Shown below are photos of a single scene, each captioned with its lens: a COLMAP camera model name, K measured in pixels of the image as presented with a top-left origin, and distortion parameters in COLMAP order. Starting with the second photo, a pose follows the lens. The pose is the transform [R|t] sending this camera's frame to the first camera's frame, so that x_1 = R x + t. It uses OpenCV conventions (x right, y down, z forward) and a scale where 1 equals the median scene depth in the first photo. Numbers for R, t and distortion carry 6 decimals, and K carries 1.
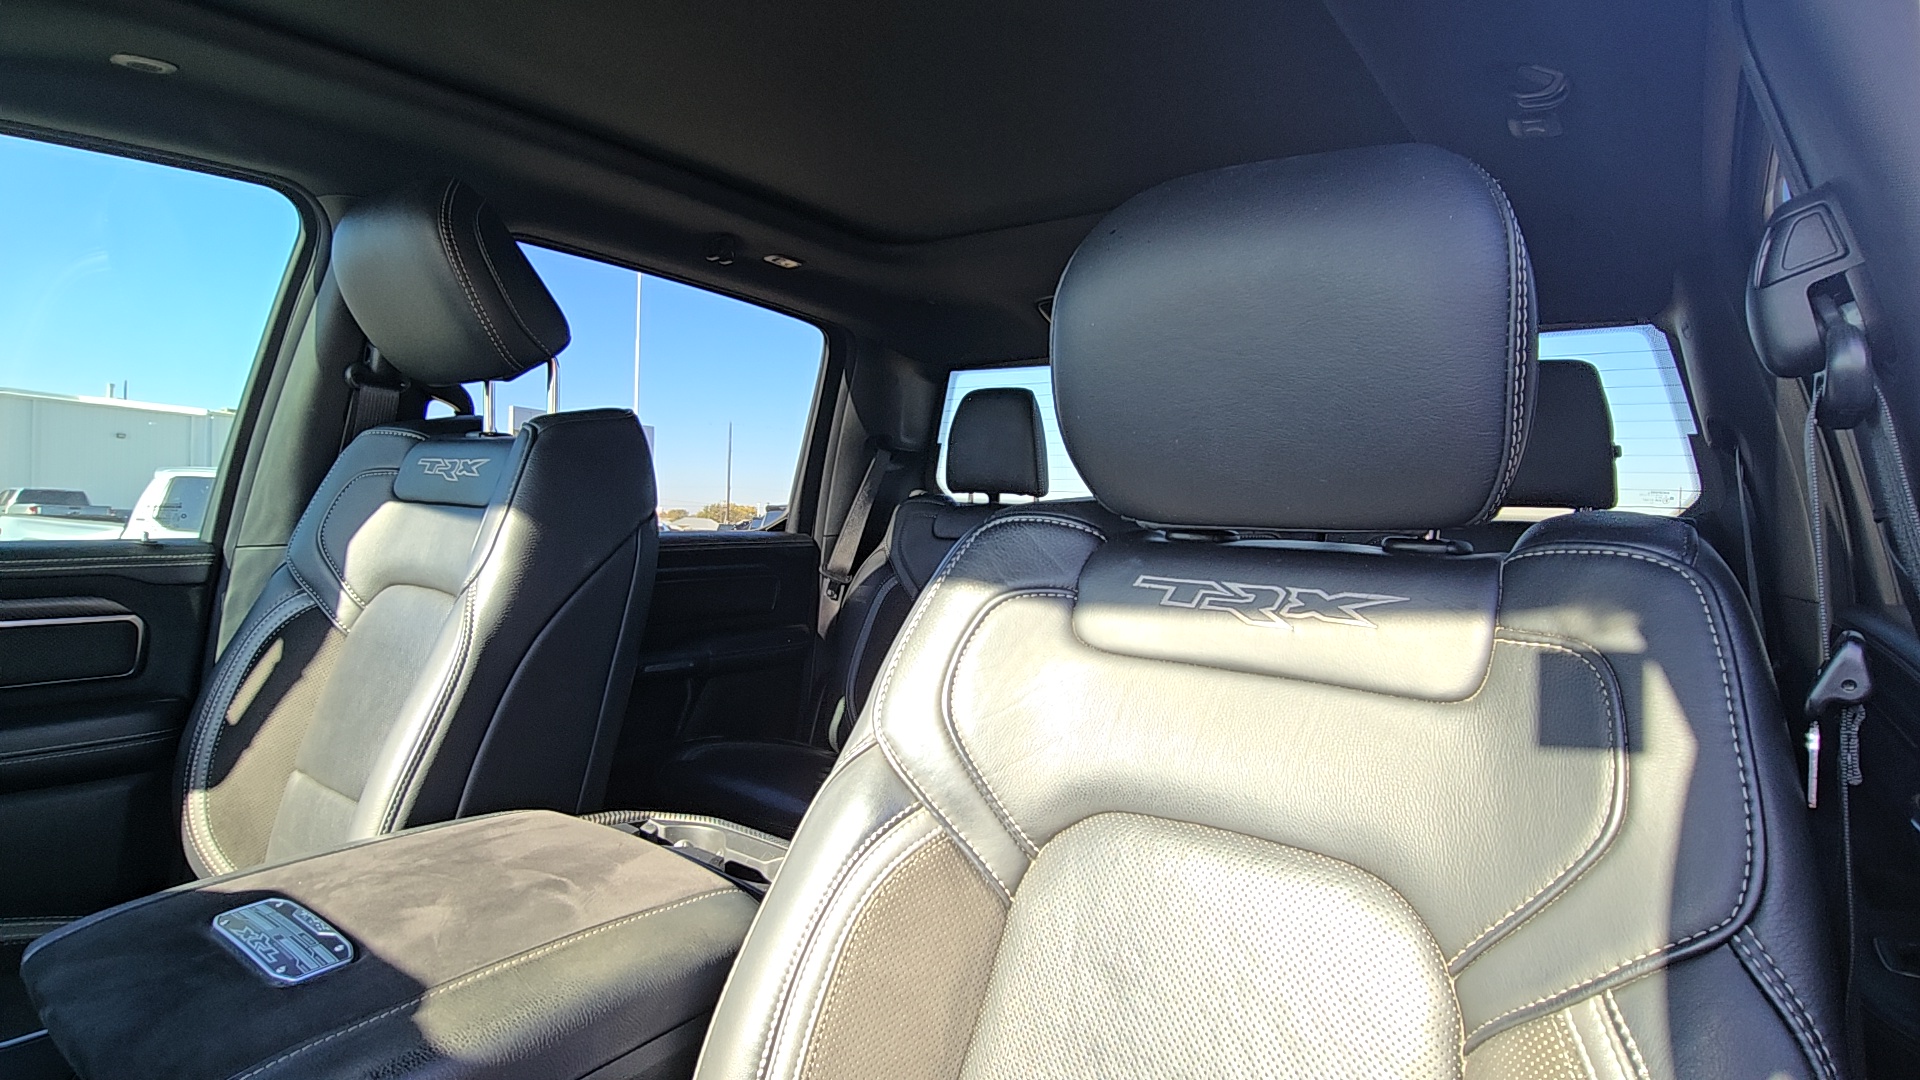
lens RADIAL K [[974.2, 0, 954.8], [0, 974.2, 541.5], [0, 0, 1]] dist [-0.001670, 0.001237]
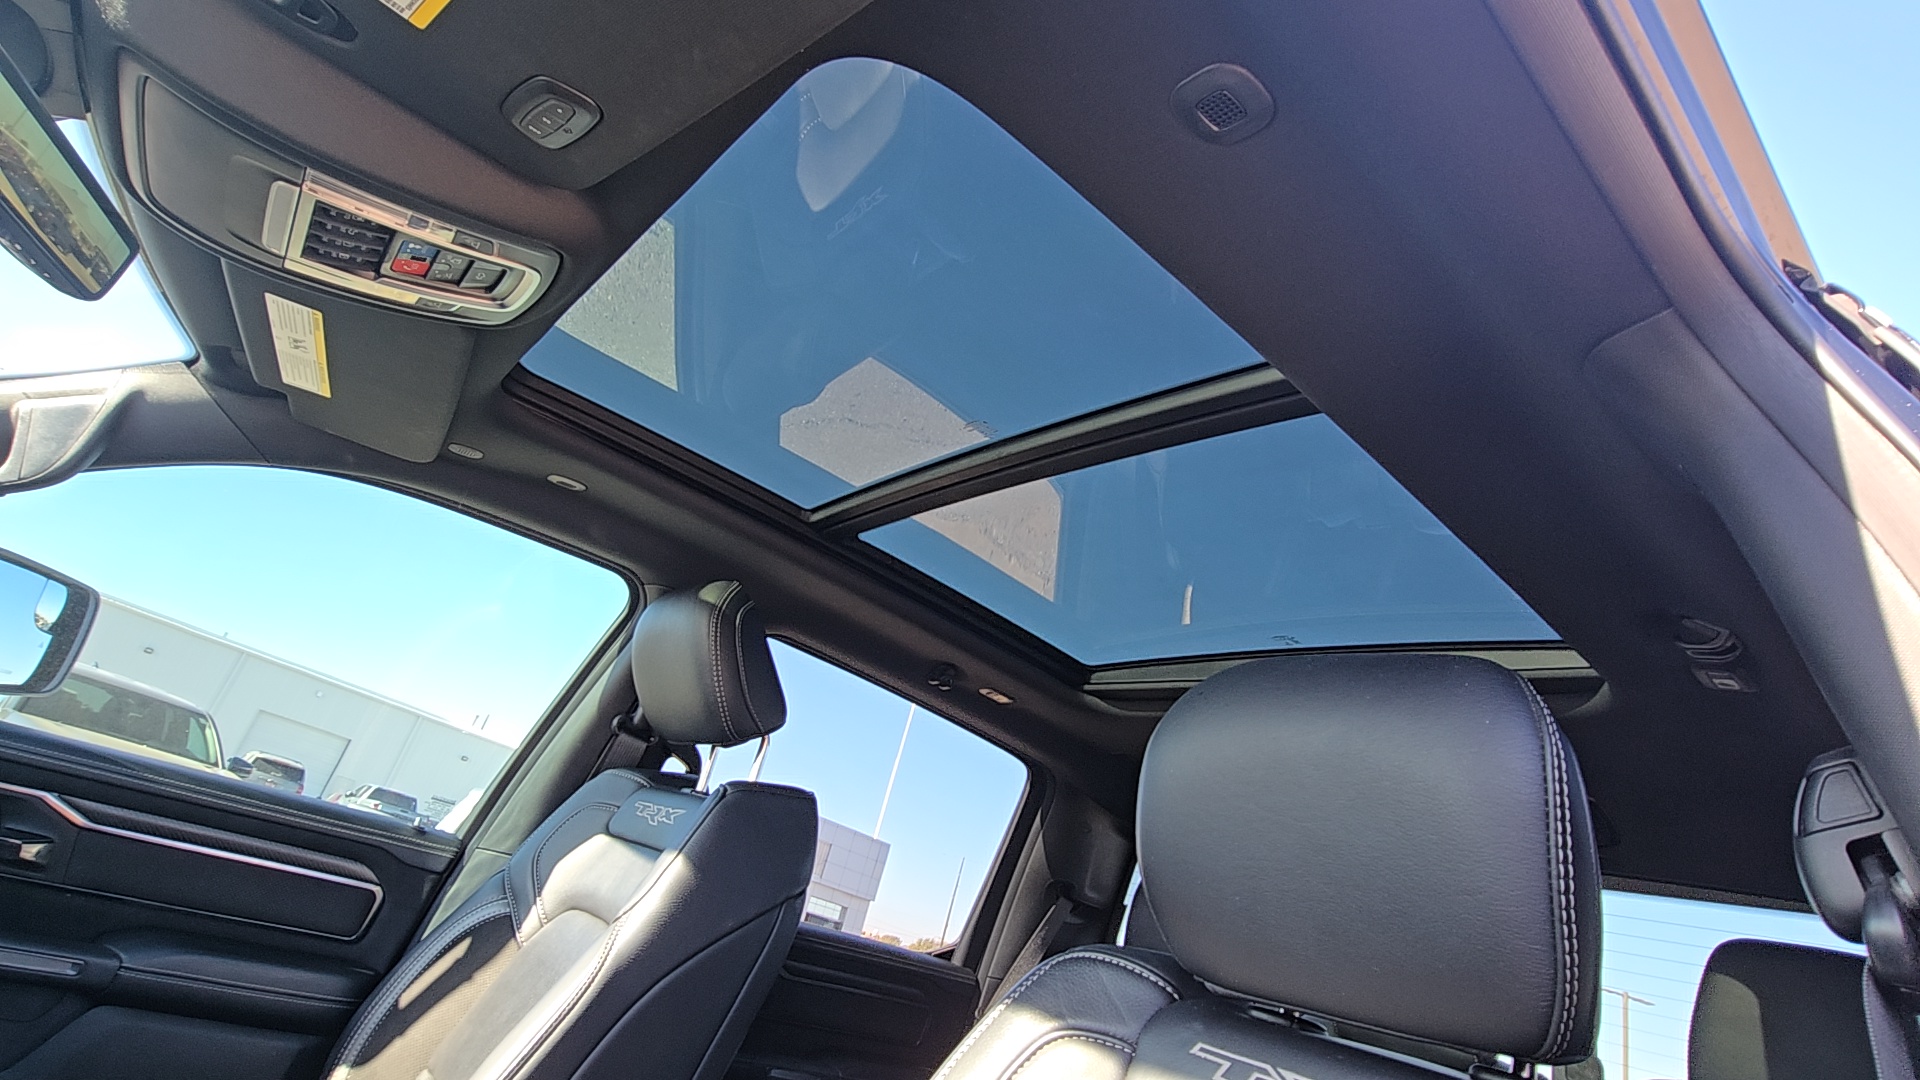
lens RADIAL K [[974.2, 0, 965.8], [0, 974.2, 540.5], [0, 0, 1]] dist [-0.001670, 0.001237]
pose [[0.951037, 0.117165, -0.286008, 0.137667], [-0.232937, 0.879922, -0.414098, 0.036659], [0.203147, 0.460444, 0.864131, -0.070642]]
